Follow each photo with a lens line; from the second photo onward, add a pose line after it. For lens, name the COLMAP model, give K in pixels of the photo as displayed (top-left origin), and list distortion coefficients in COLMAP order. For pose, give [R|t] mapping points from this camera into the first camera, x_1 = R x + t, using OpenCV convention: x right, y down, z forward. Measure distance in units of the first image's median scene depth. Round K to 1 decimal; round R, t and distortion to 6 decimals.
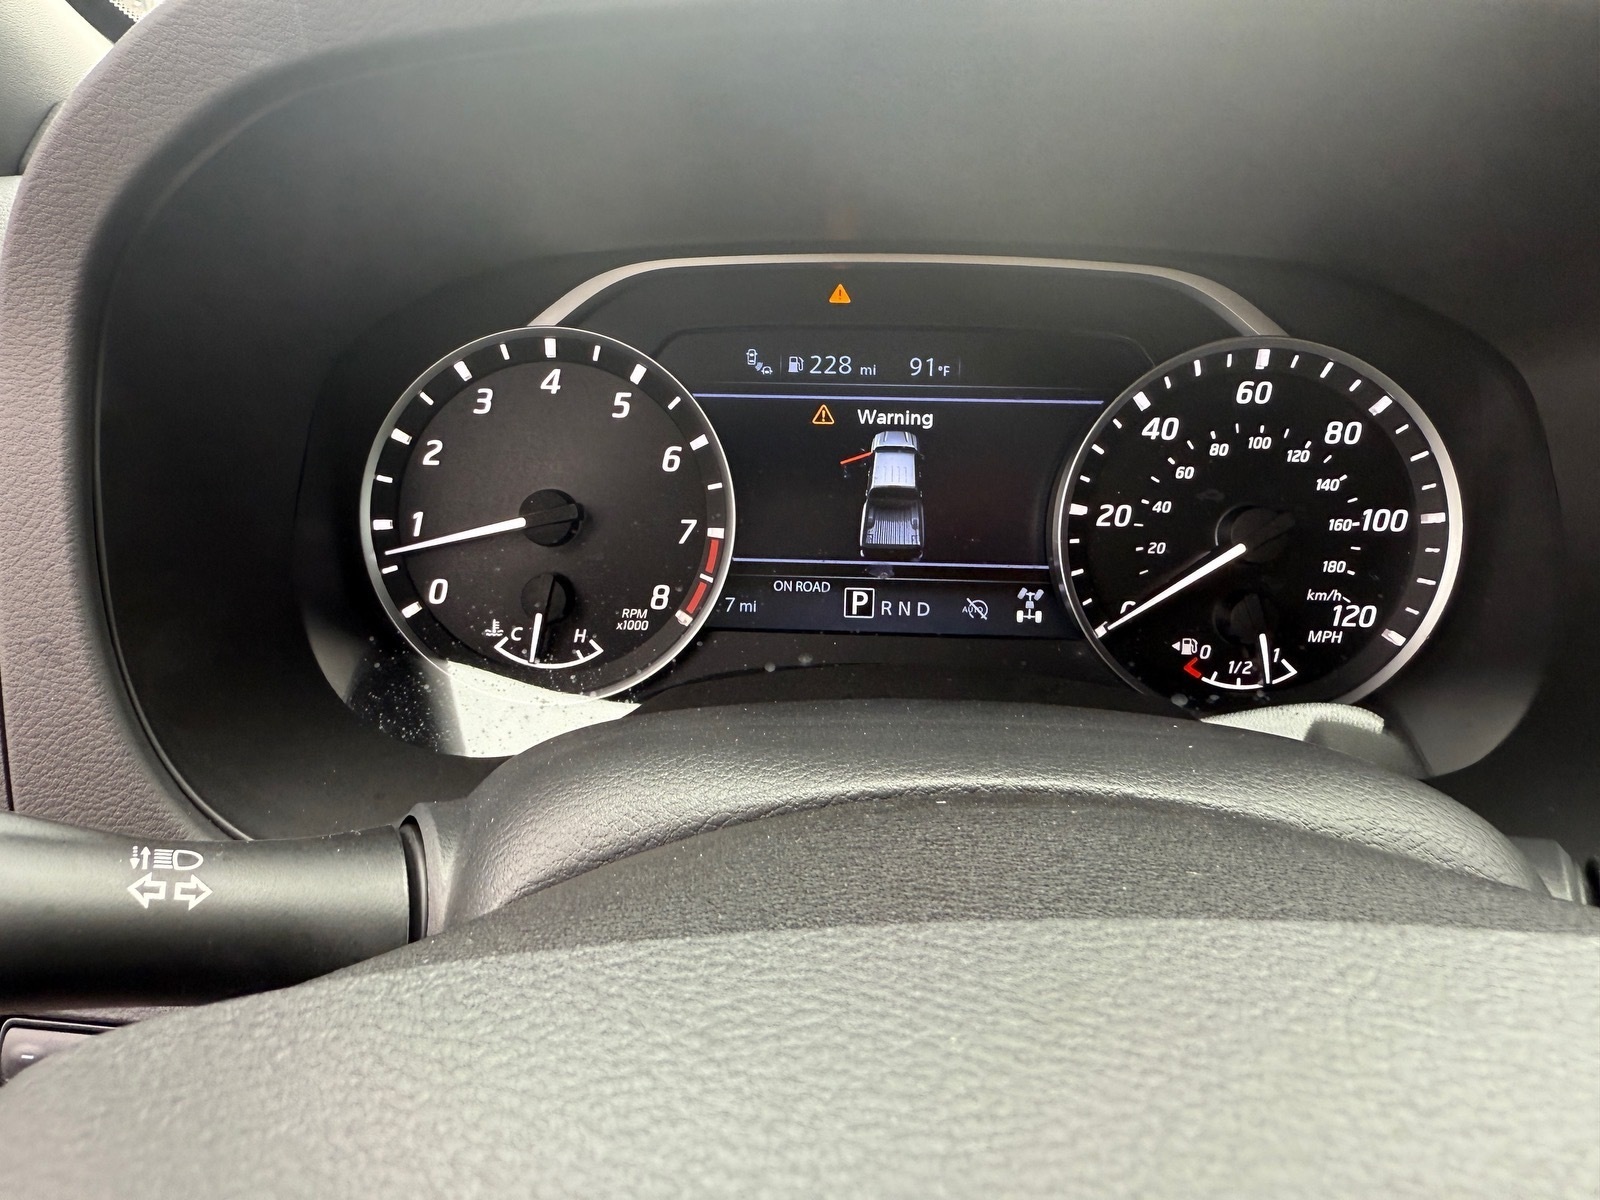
lens RADIAL K [[1151.5, 0, 785.7], [0, 1151.5, 587.5], [0, 0, 1]] dist [0.019221, 0.017976]
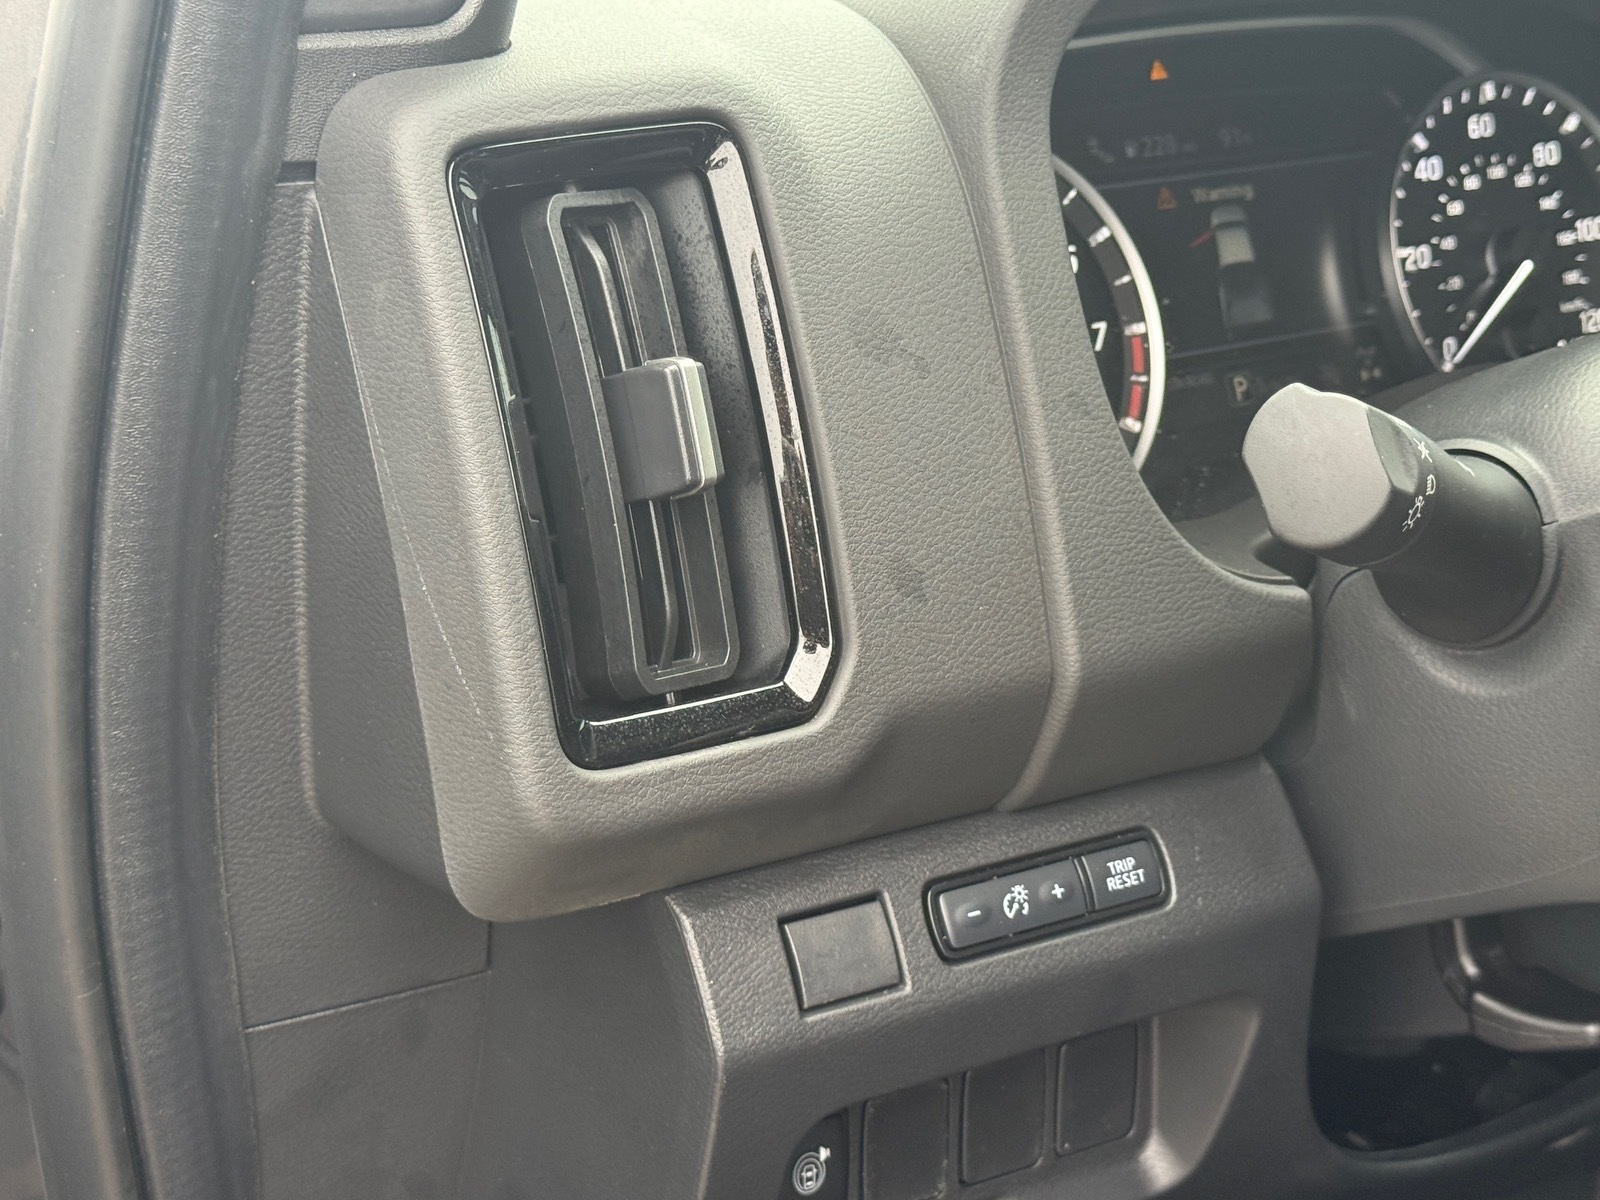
lens RADIAL K [[2710.1, 0, 800.1], [0, 2710.1, 591.1], [0, 0, 1]] dist [0.126518, 0.000000]
pose [[0.780592, -0.188866, 0.595824, -1.608294], [0.268680, 0.962080, -0.047037, 0.184320], [-0.564347, 0.196803, 0.801737, -0.548260]]
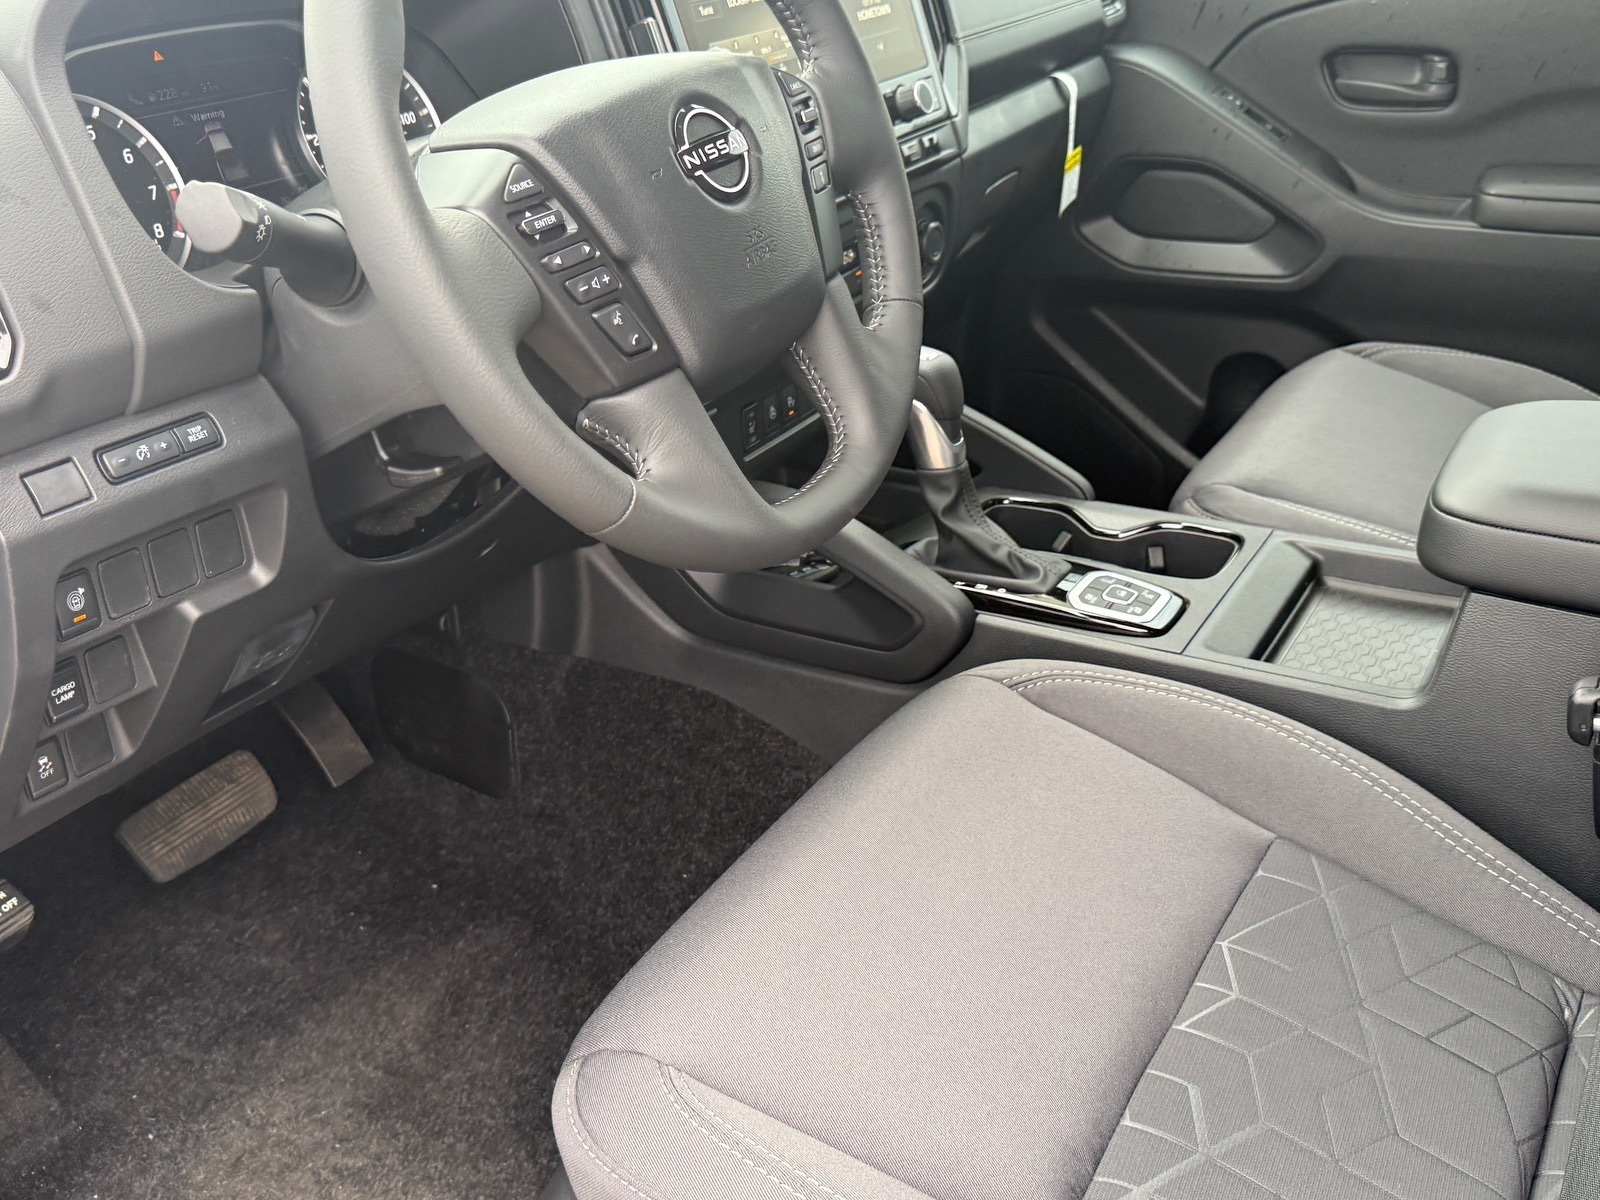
lens RADIAL K [[1562.2, 0, 805.2], [0, 1562.2, 605.5], [0, 0, 1]] dist [-0.010470, 0.000000]
pose [[0.452359, -0.412852, 0.790522, -1.868666], [0.424497, 0.879222, 0.216266, 0.436780], [-0.784330, 0.237744, 0.572978, -1.080501]]
